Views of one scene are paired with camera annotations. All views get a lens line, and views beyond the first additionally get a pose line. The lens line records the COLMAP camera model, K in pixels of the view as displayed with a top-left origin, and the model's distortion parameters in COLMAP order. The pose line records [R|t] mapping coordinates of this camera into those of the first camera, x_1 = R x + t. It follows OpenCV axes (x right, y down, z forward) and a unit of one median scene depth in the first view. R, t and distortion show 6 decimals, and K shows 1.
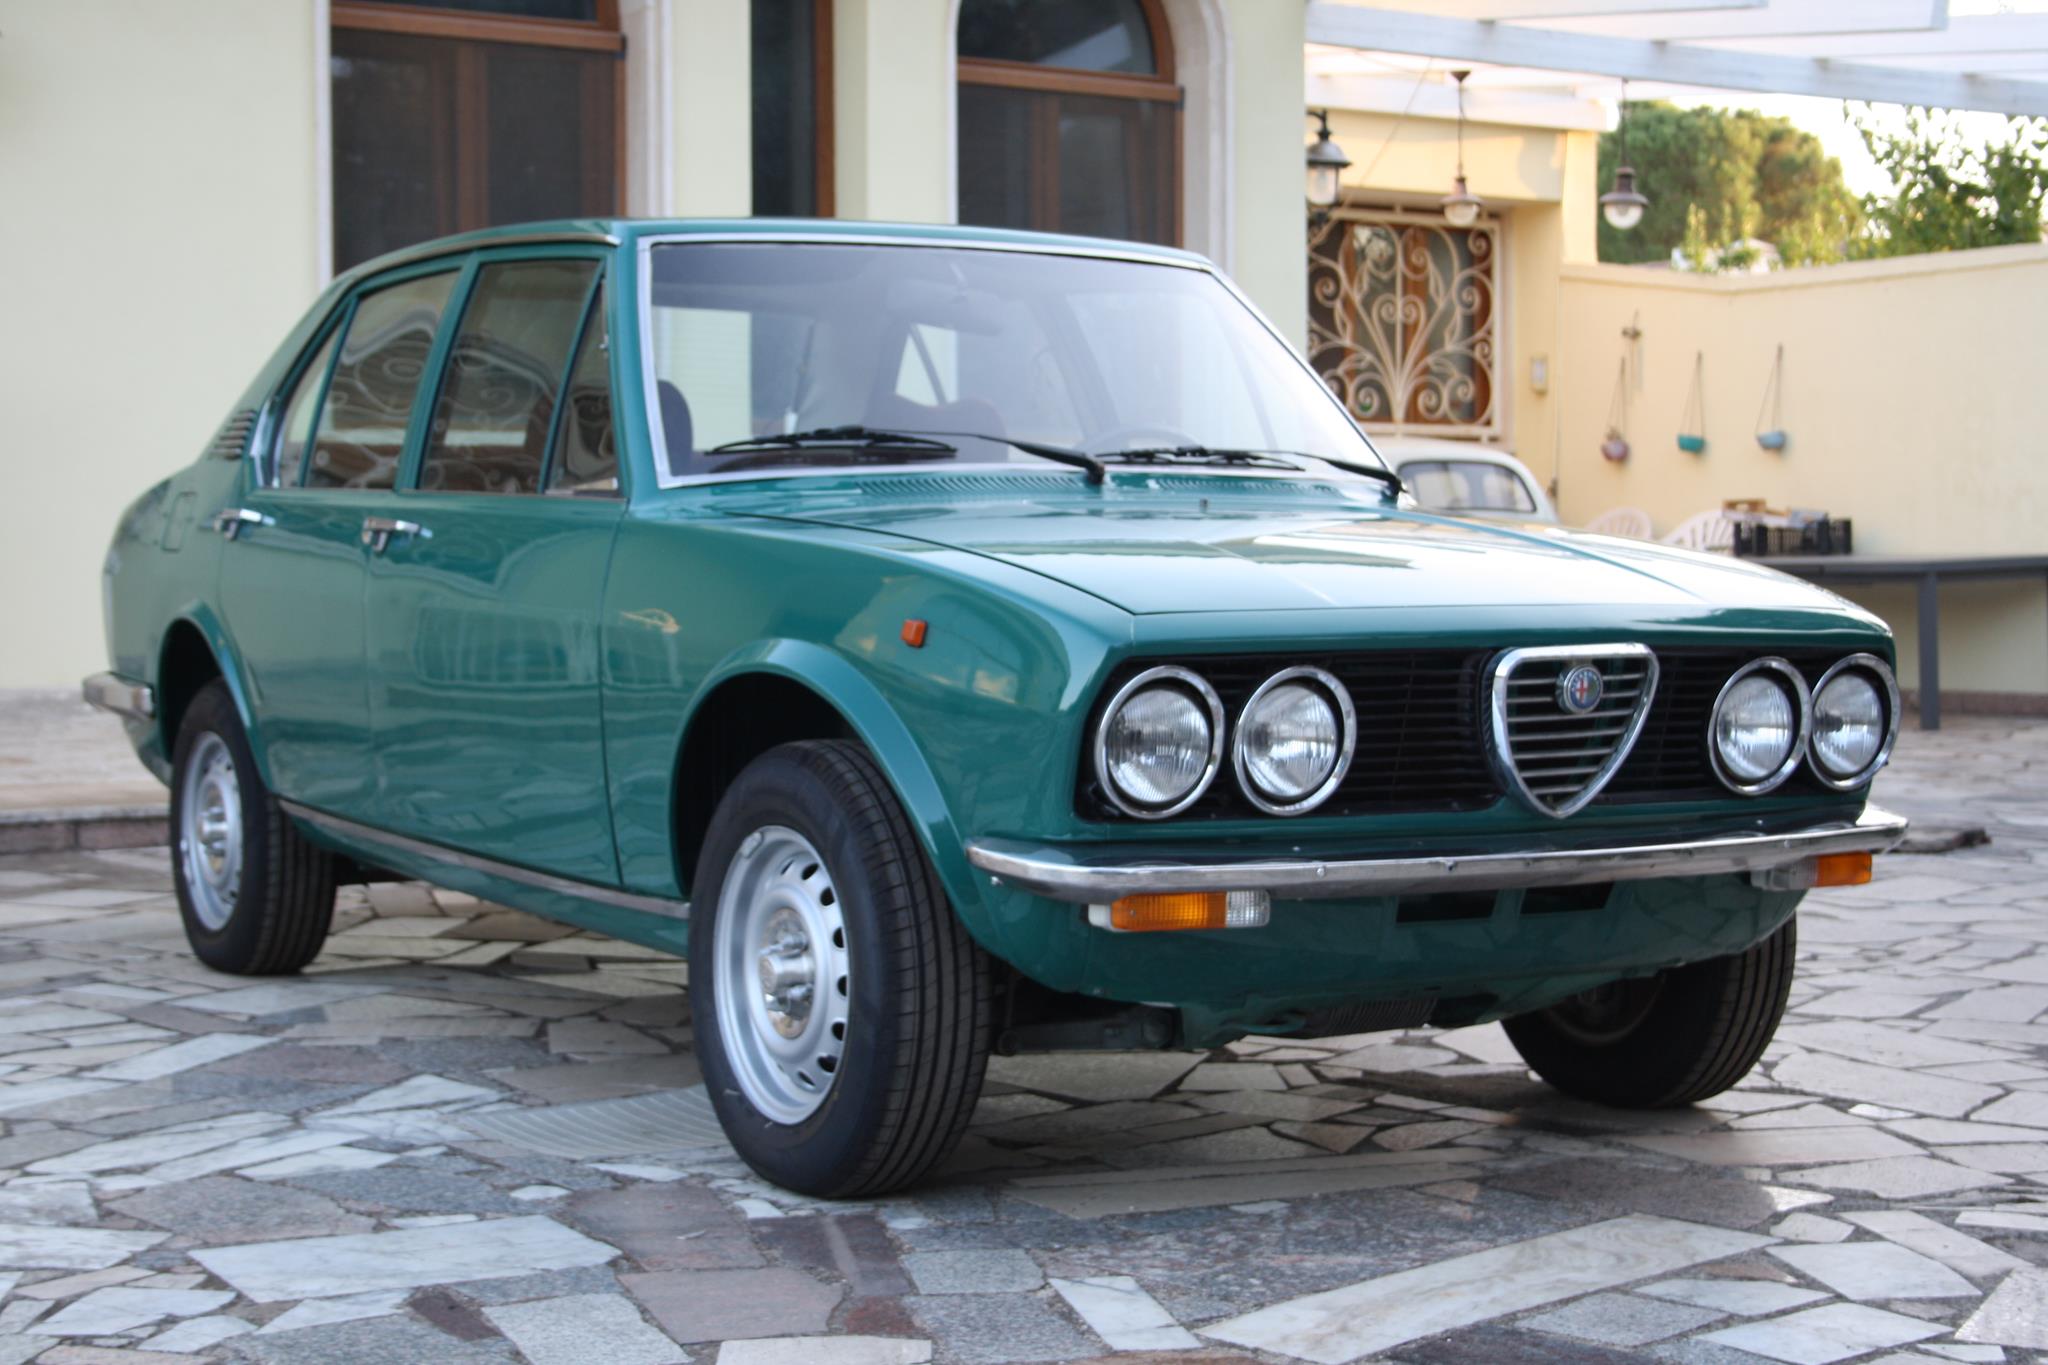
lens RADIAL K [[3551.5, 0, 1021.0], [0, 3551.5, 698.9], [0, 0, 1]] dist [-0.293487, 0.000000]
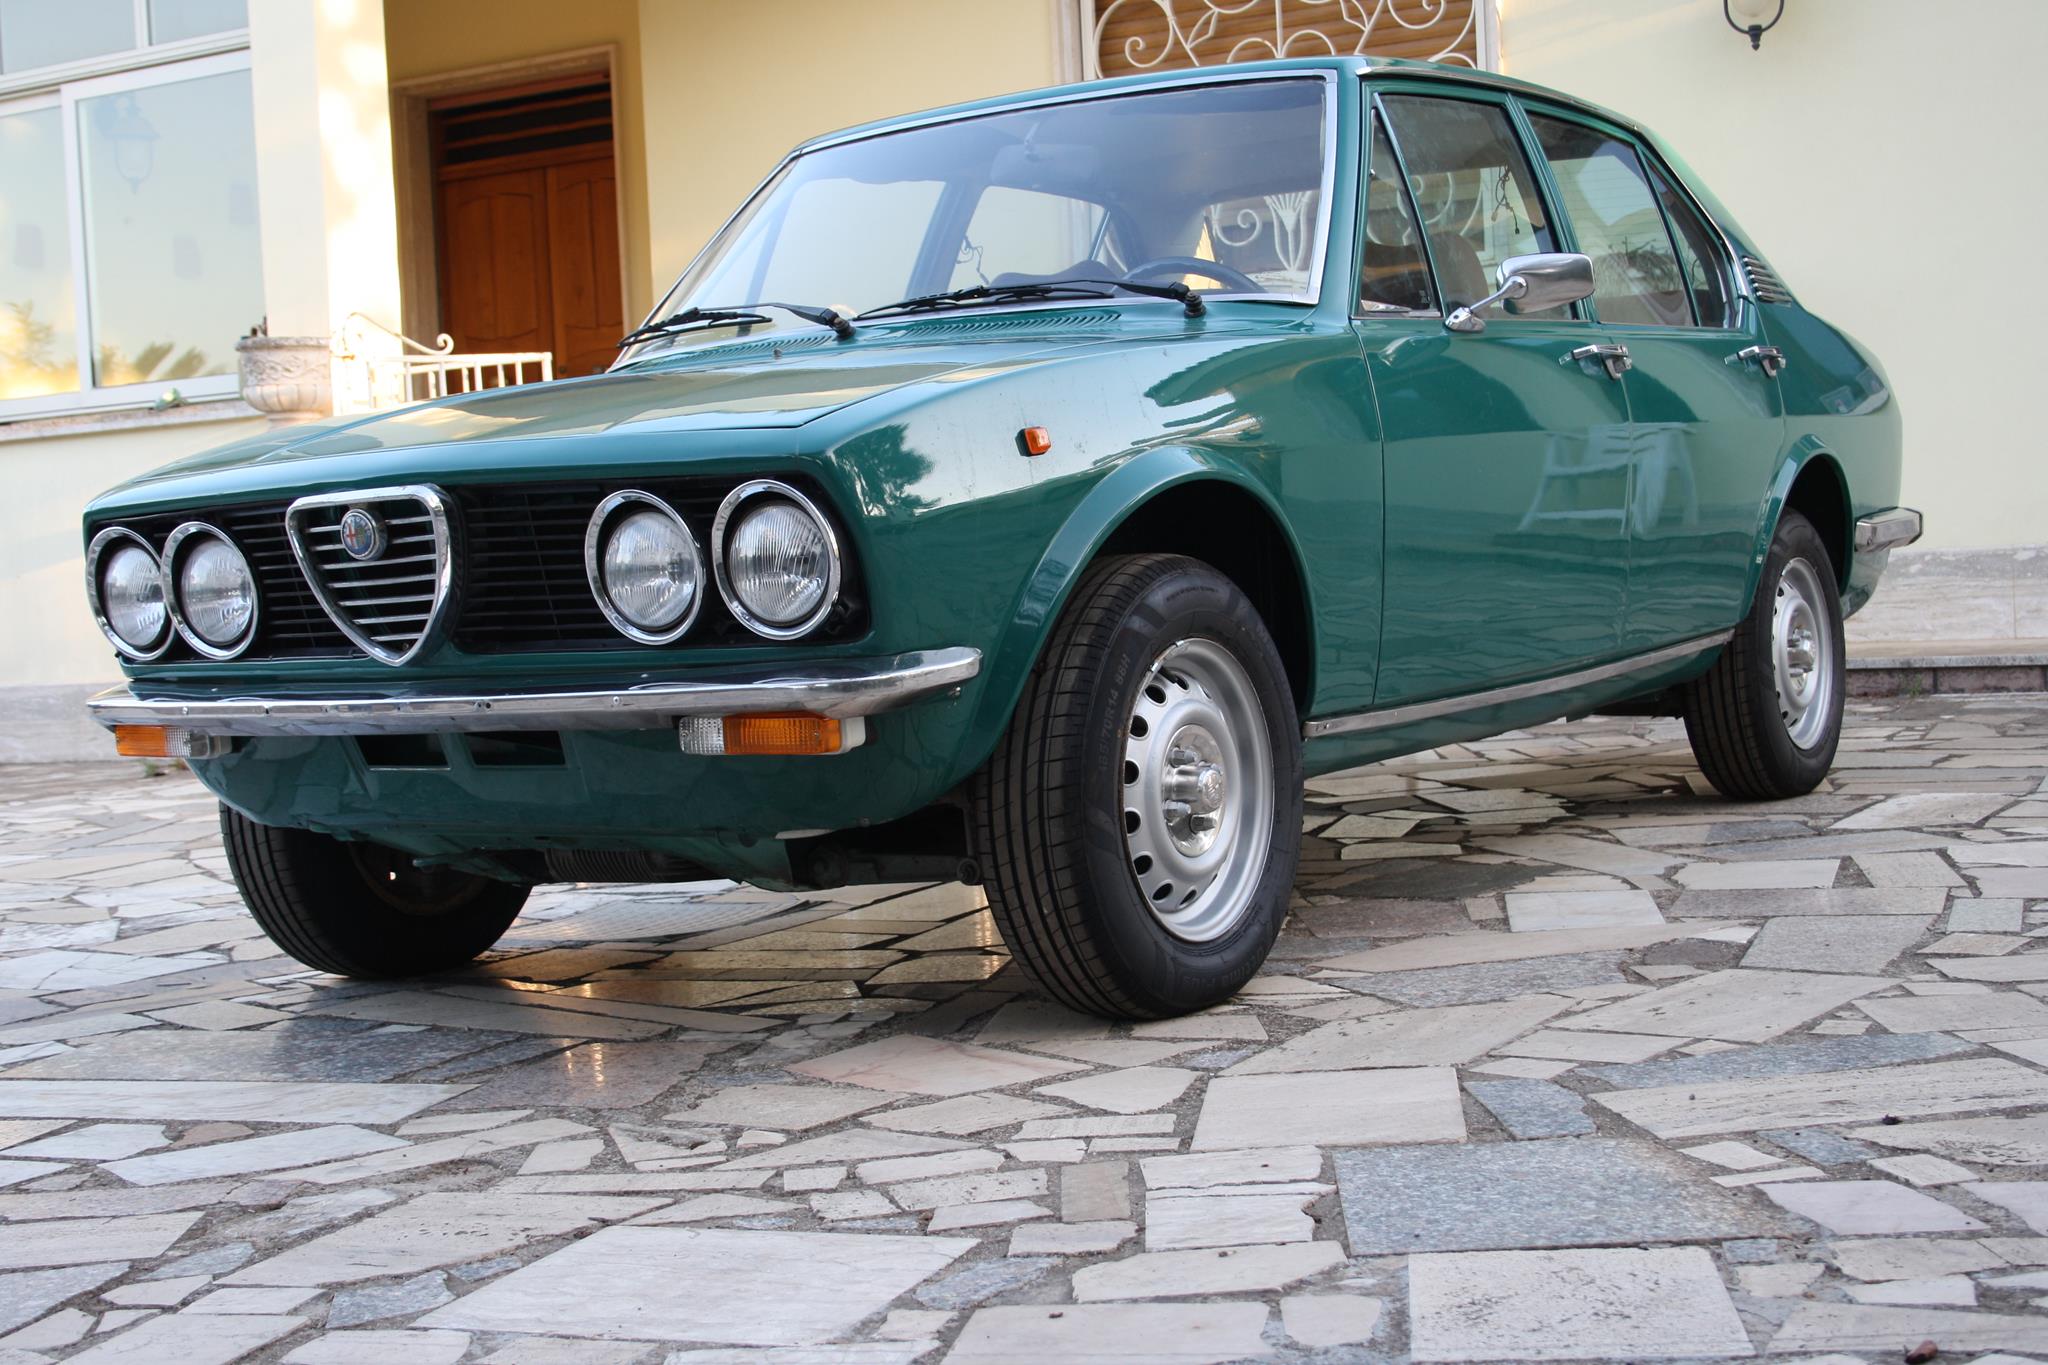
lens RADIAL K [[2947.9, 0, 1029.2], [0, 2947.9, 669.5], [0, 0, 1]] dist [-0.032877, 0.000000]
pose [[0.428259, 0.015929, -0.903515, 0.962650], [0.017898, 0.999499, 0.026105, 0.016336], [0.903479, -0.027351, 0.427760, 0.804242]]
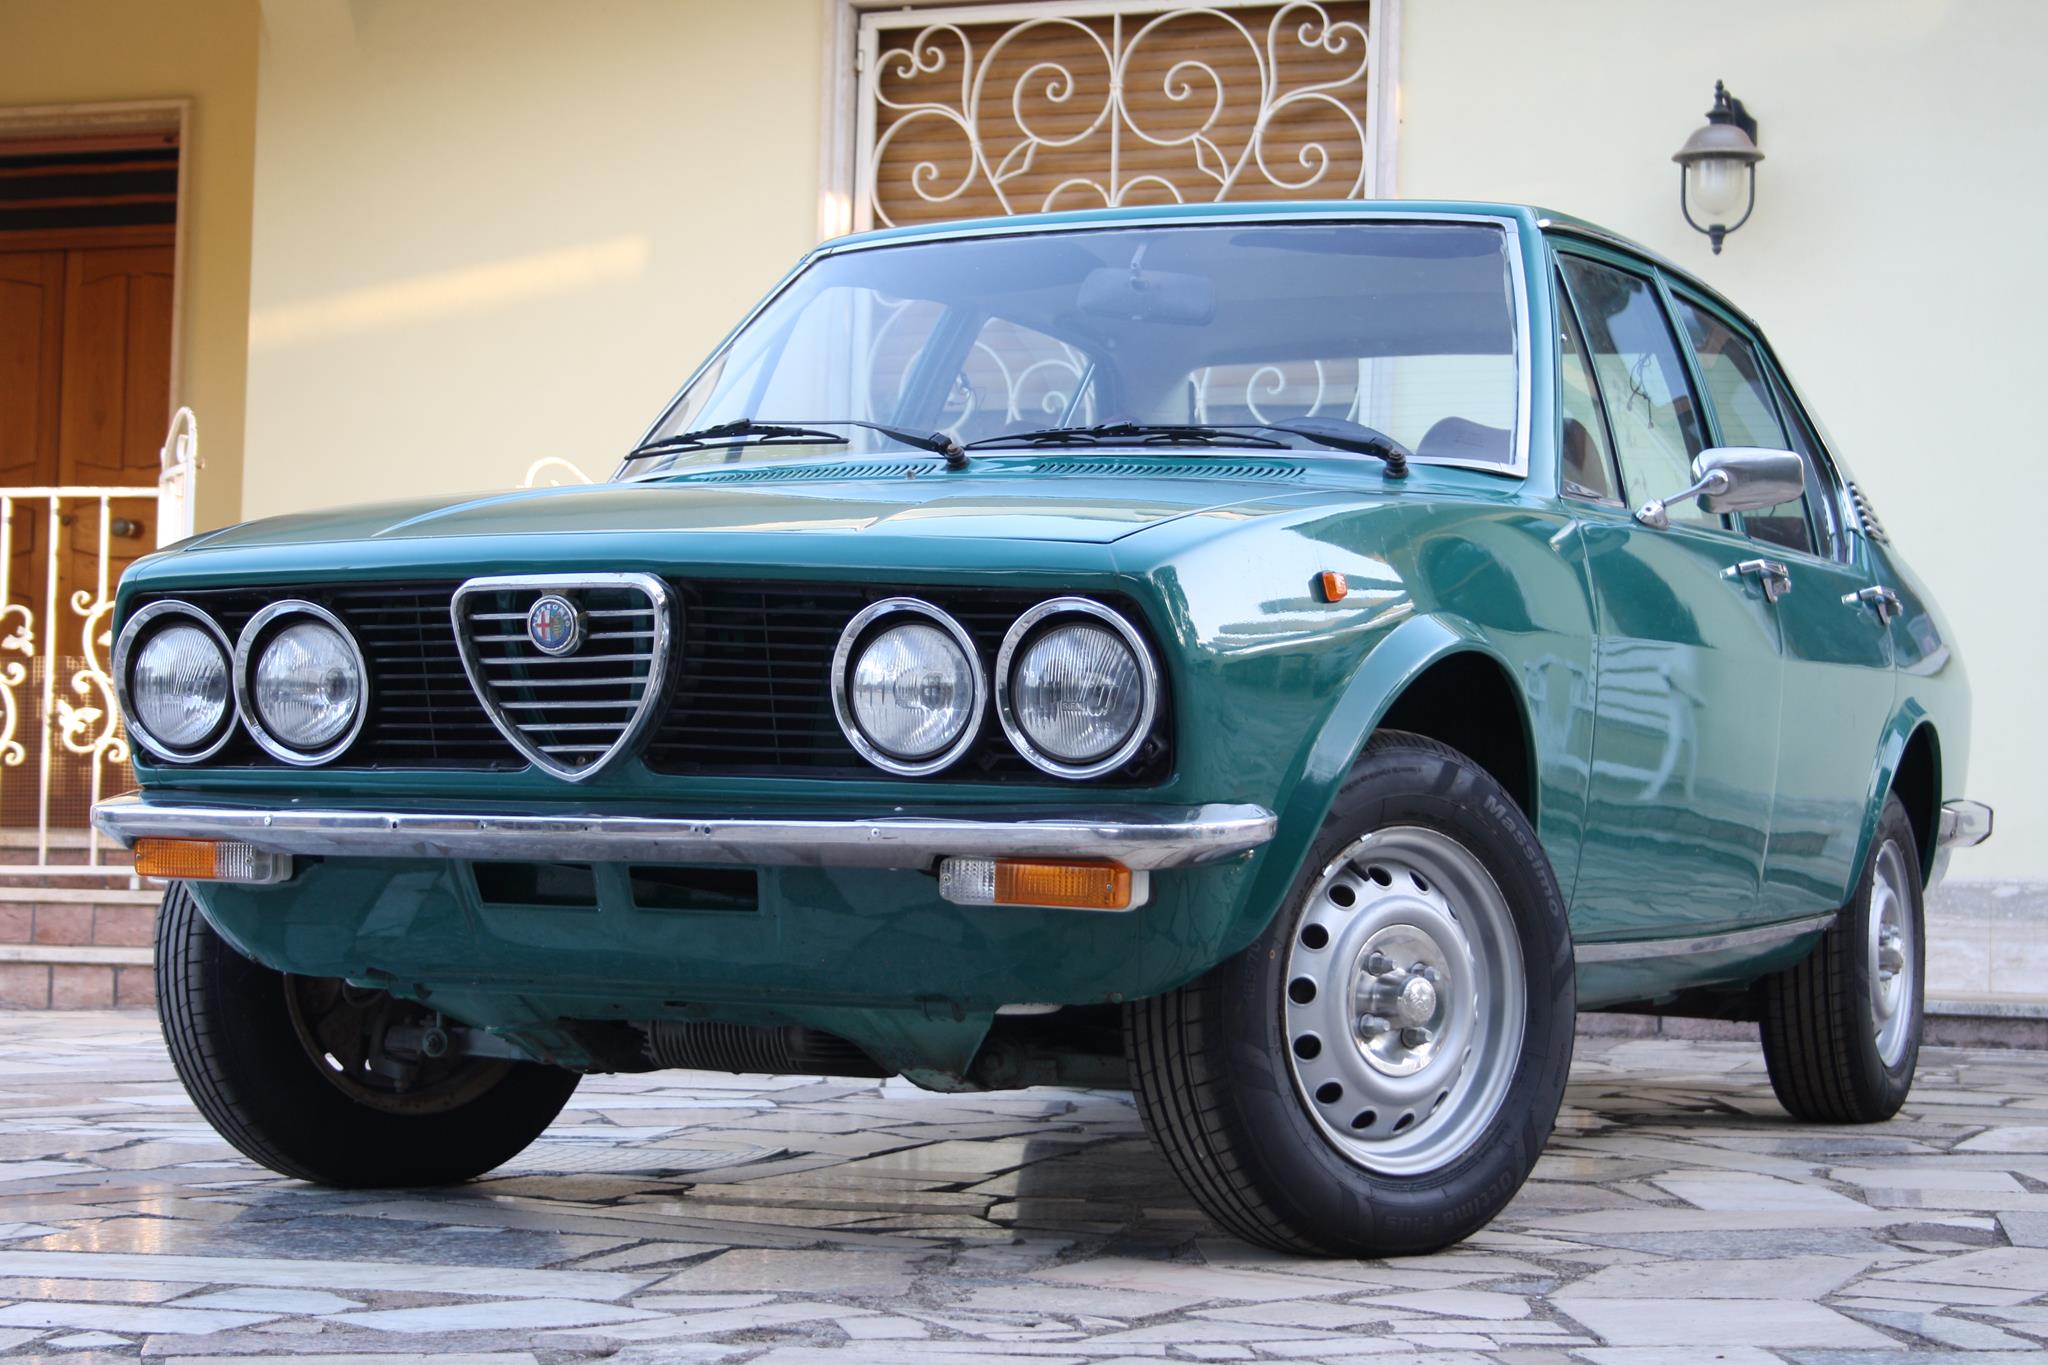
lens RADIAL K [[4067.0, 0, 1023.5], [0, 4067.0, 686.0], [0, 0, 1]] dist [0.019511, 0.000000]
pose [[0.566243, -0.021545, -0.823957, 1.011518], [-0.057523, 0.996188, -0.065580, 0.068145], [0.822229, 0.084531, 0.562845, 0.535421]]
